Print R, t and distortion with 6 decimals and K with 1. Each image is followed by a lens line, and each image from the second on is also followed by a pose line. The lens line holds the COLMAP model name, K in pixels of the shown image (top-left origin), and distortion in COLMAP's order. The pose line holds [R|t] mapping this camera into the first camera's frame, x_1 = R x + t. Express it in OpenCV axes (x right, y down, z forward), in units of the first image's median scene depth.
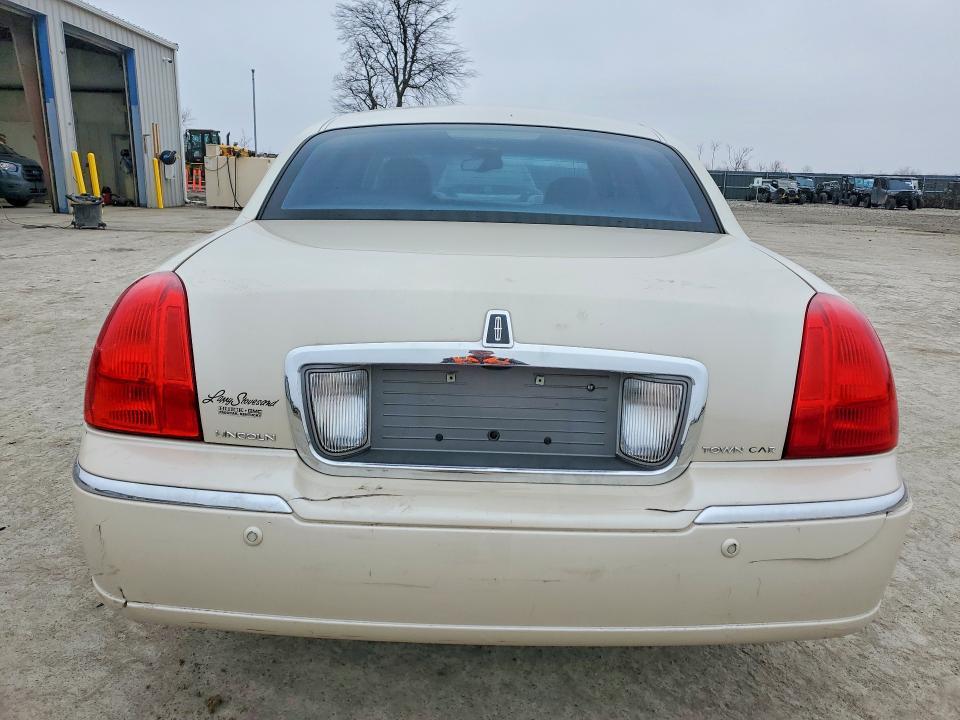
lens RADIAL K [[740.2, 0, 484.3], [0, 740.2, 359.8], [0, 0, 1]] dist [0.005728, 0.008671]
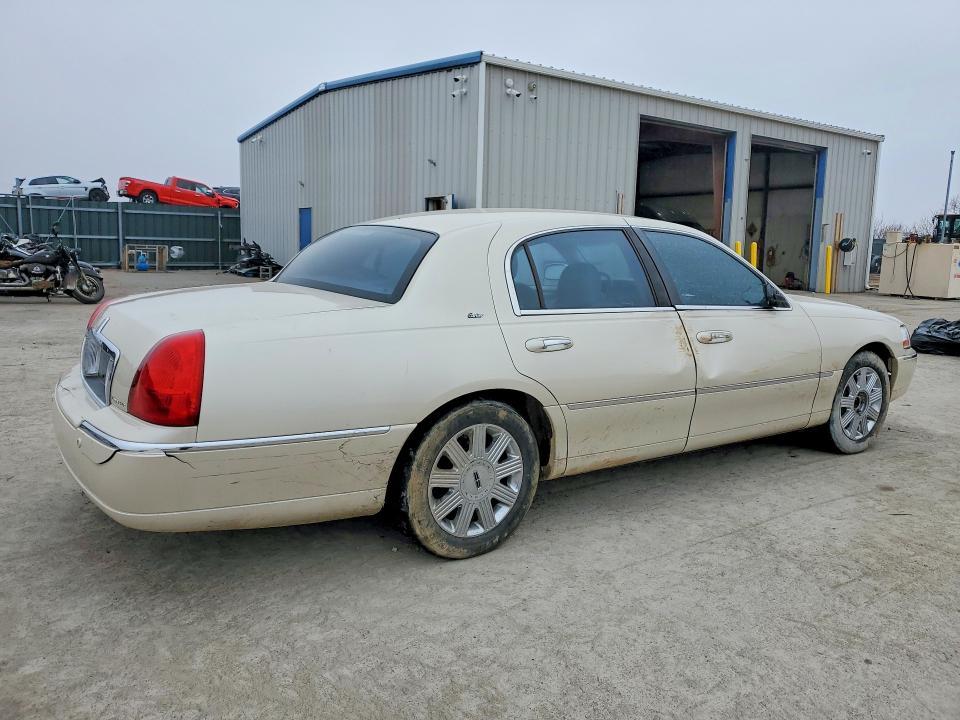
lens RADIAL K [[740.2, 0, 481.1], [0, 740.2, 355.2], [0, 0, 1]] dist [0.005728, 0.008671]
pose [[0.541756, 0.109915, -0.833318, 0.173940], [-0.209950, 0.977683, -0.007535, -0.010955], [0.813893, 0.179037, 0.552743, 0.051657]]
